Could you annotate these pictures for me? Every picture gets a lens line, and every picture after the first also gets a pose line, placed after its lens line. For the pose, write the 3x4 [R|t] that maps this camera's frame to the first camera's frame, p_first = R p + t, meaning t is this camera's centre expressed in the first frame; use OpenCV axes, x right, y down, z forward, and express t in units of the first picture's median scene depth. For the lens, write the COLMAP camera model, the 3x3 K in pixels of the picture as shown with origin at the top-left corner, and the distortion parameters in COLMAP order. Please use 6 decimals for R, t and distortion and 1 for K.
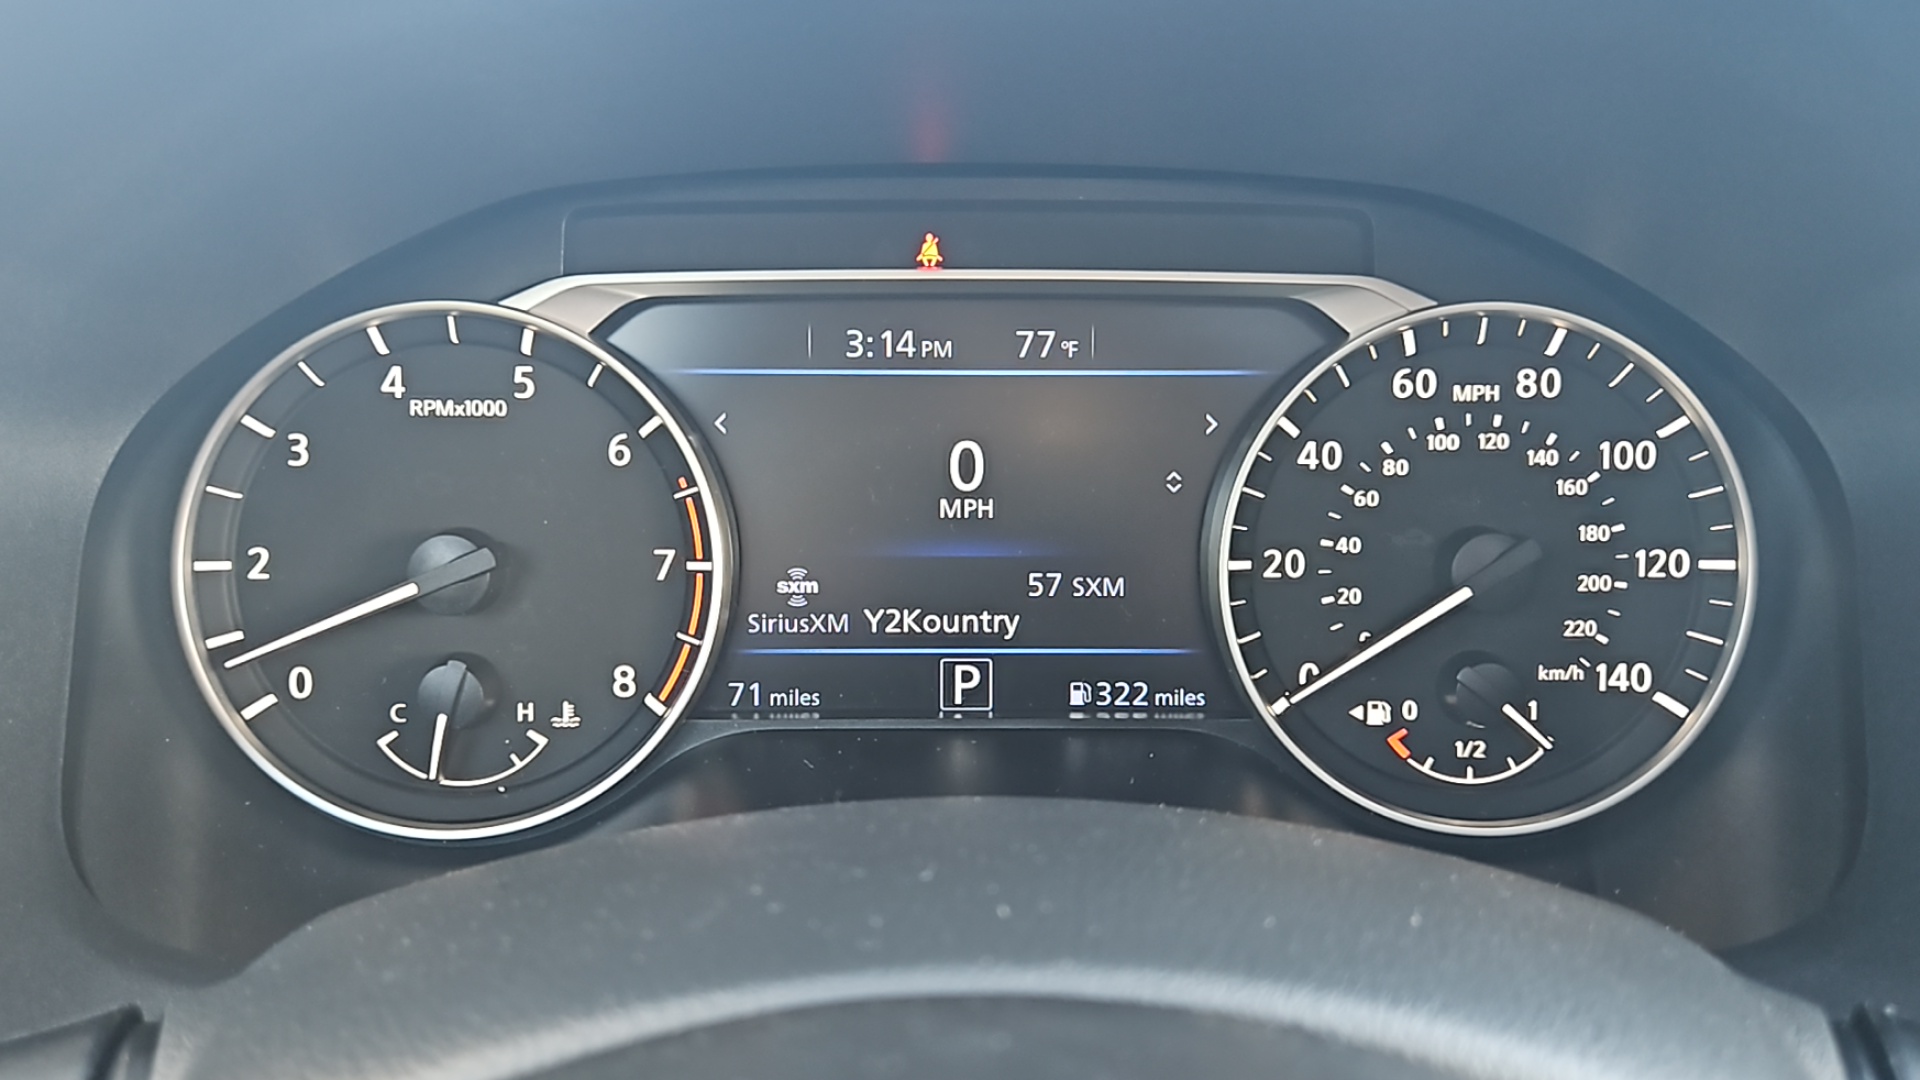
lens RADIAL K [[1579.7, 0, 959.0], [0, 1579.7, 537.6], [0, 0, 1]] dist [0.029148, -0.028304]
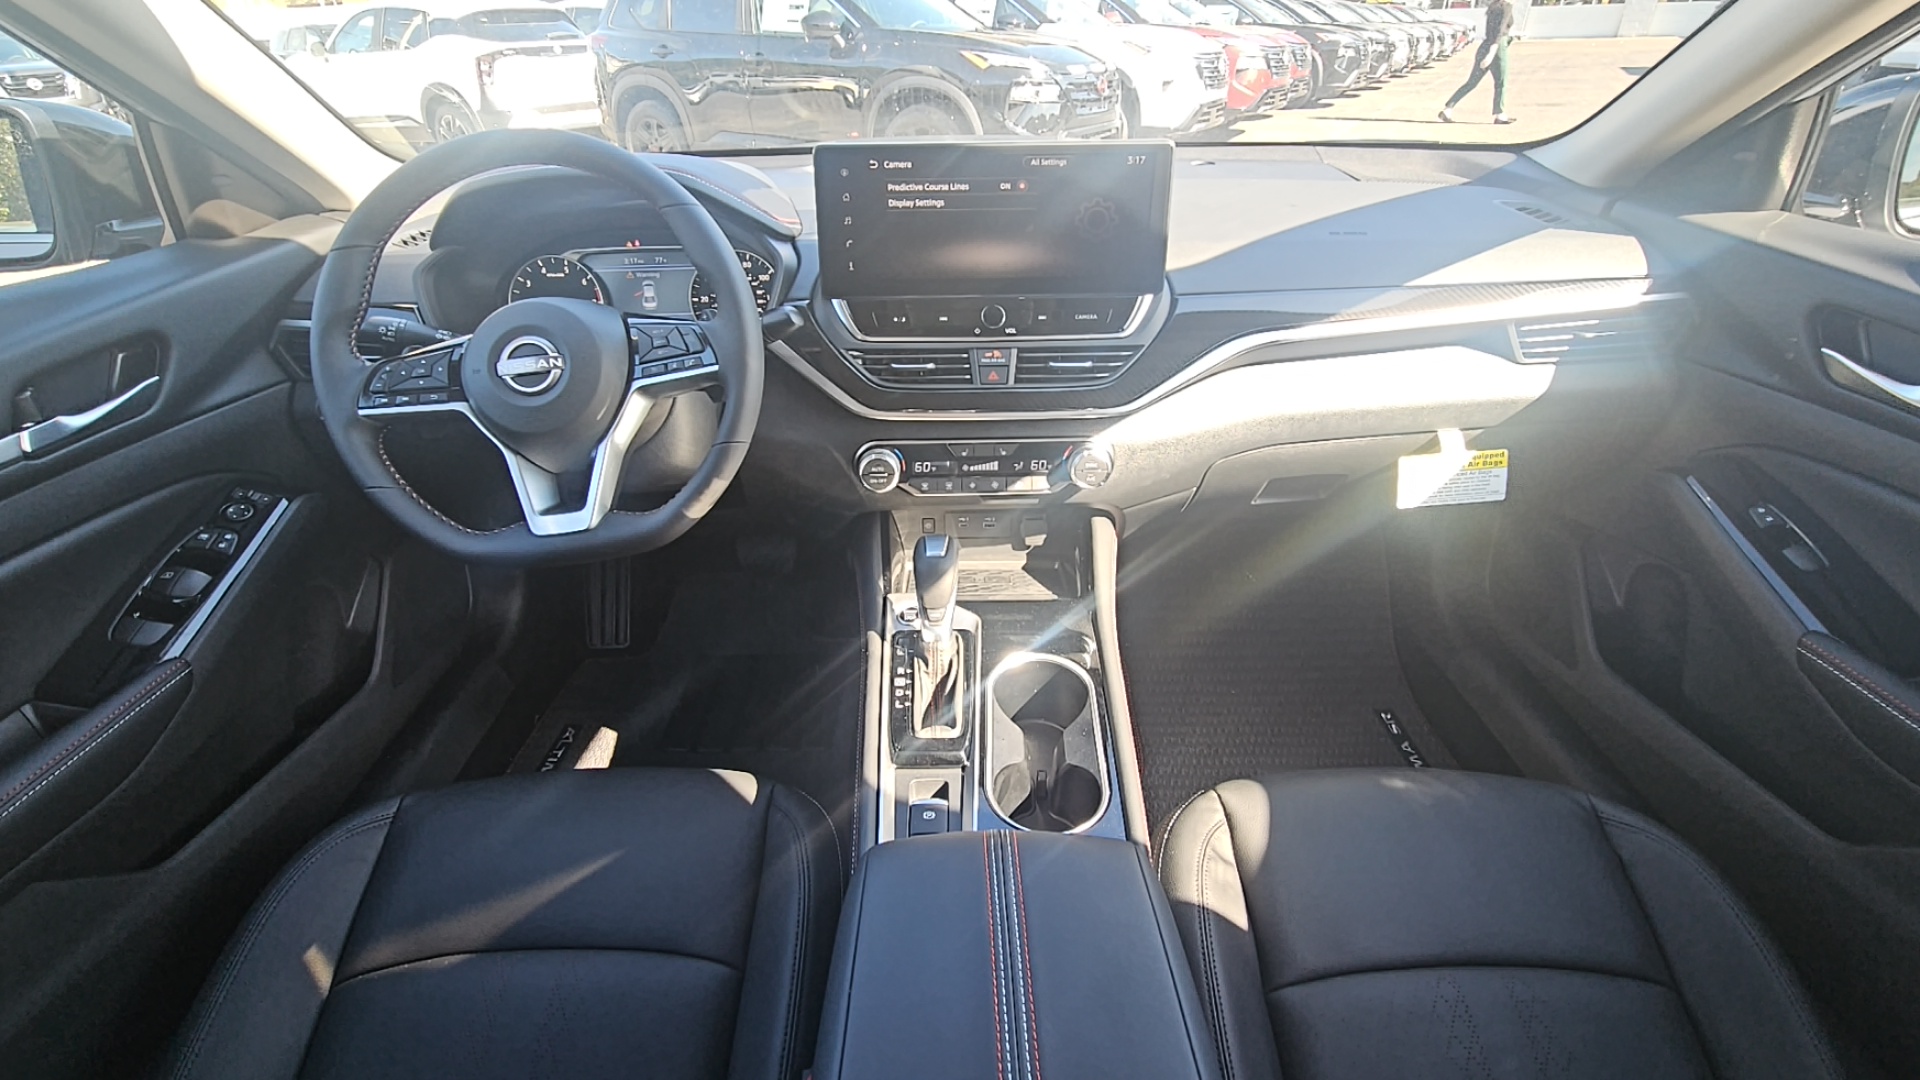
lens RADIAL K [[859.5, 0, 961.4], [0, 859.5, 540.2], [0, 0, 1]] dist [0.016879, -0.011144]
pose [[0.999245, -0.024754, -0.029930, 1.192826], [0.028590, 0.990377, 0.135413, 0.476669], [0.026290, -0.136167, 0.990337, -2.127473]]
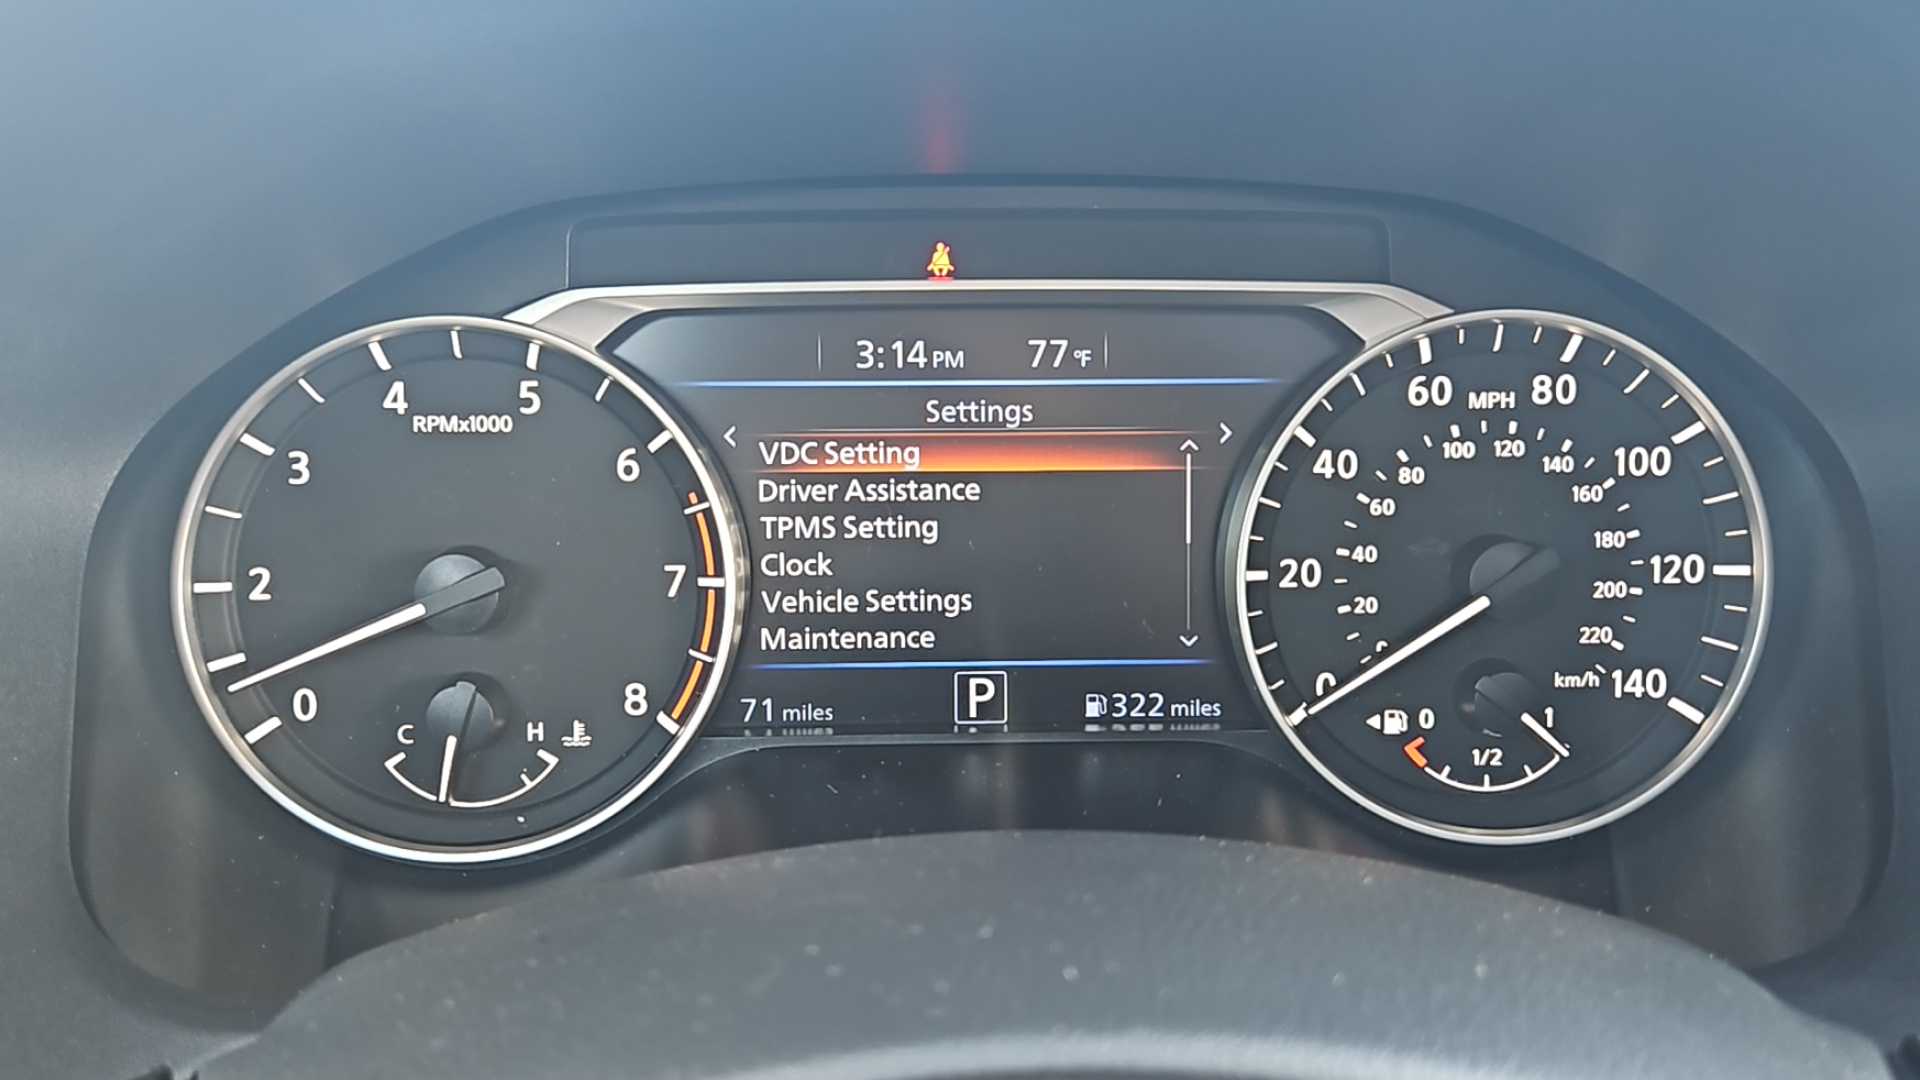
lens RADIAL K [[1579.7, 0, 963.6], [0, 1579.7, 534.7], [0, 0, 1]] dist [0.029148, -0.028304]
pose [[0.999744, -0.009927, 0.020322, -0.026270], [0.009649, 0.999859, 0.013726, -0.023668], [-0.020455, -0.013526, 0.999699, 0.010725]]
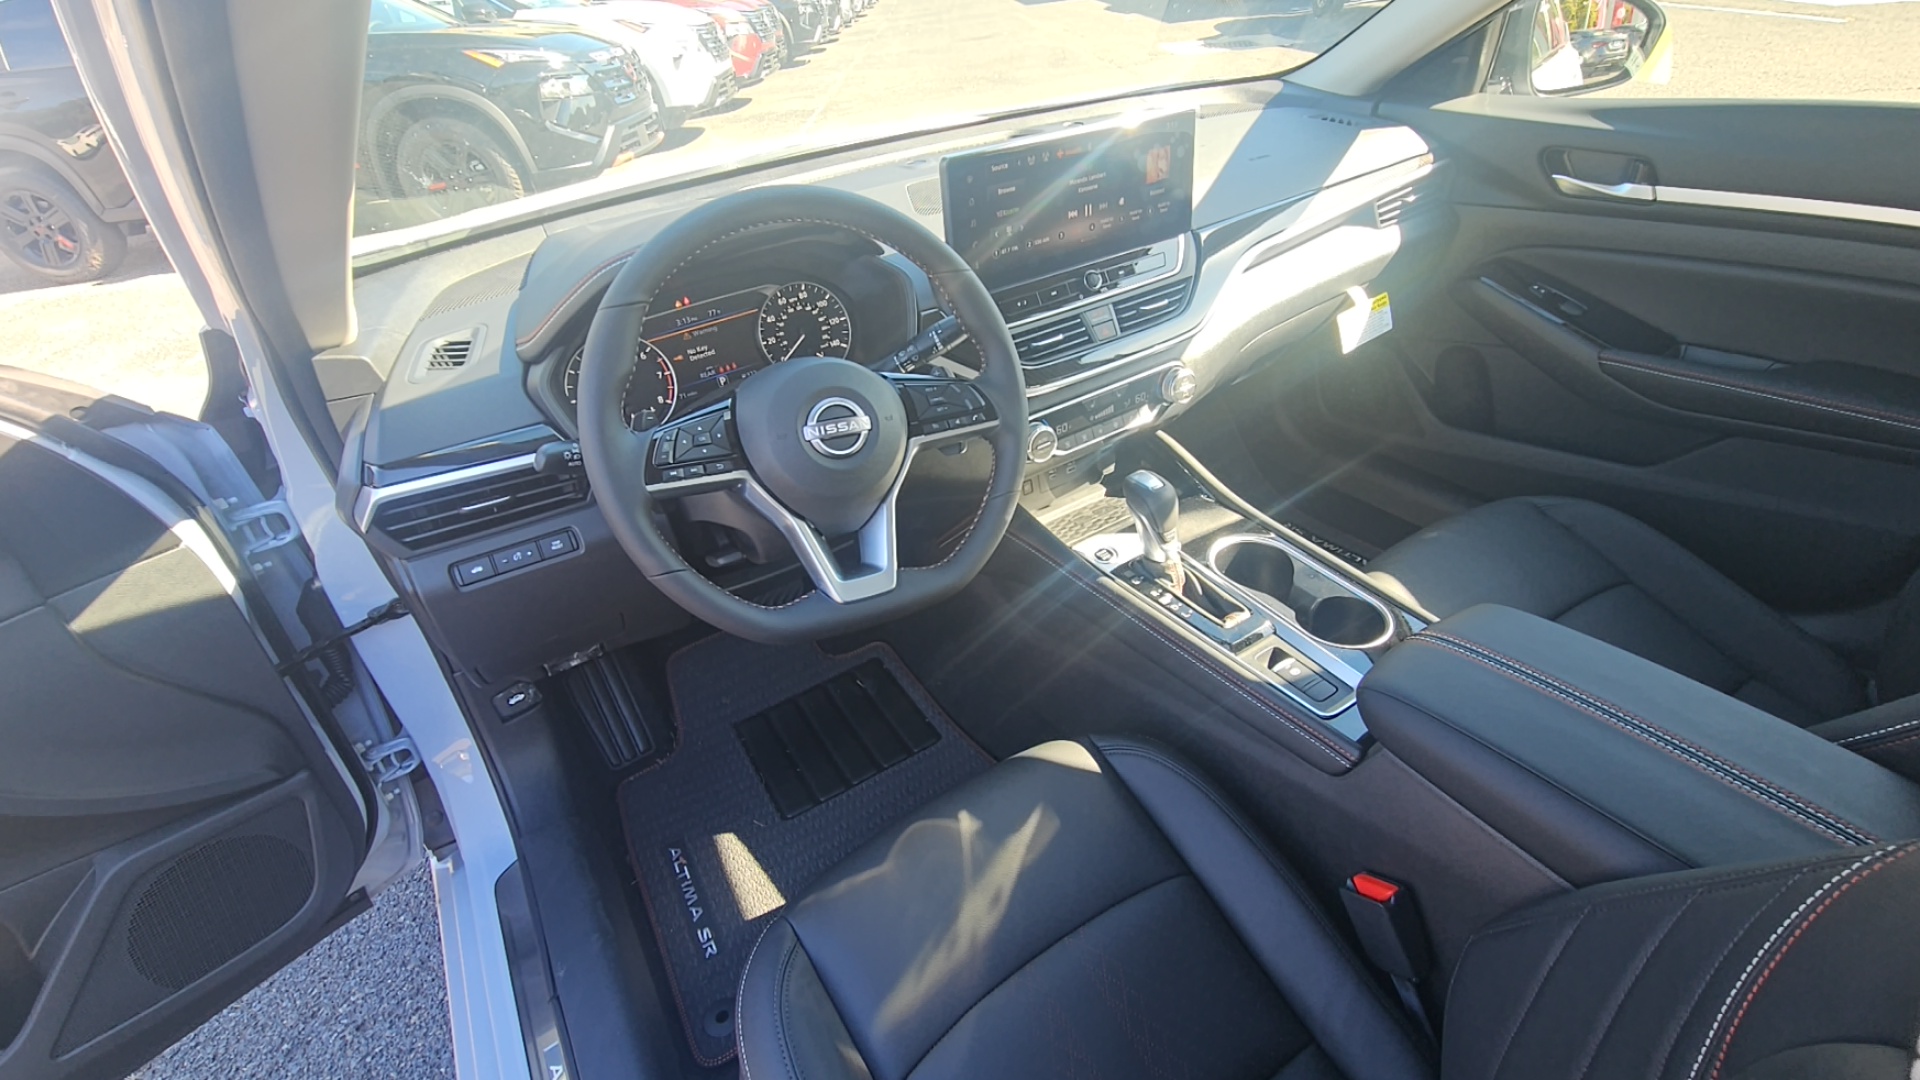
lens RADIAL K [[859.5, 0, 955.7], [0, 859.5, 535.9], [0, 0, 1]] dist [0.016879, -0.011144]
pose [[0.846753, -0.373166, 0.379152, -0.632554], [0.302275, 0.923972, 0.234318, 0.135475], [-0.437765, -0.083801, 0.895175, -1.984463]]
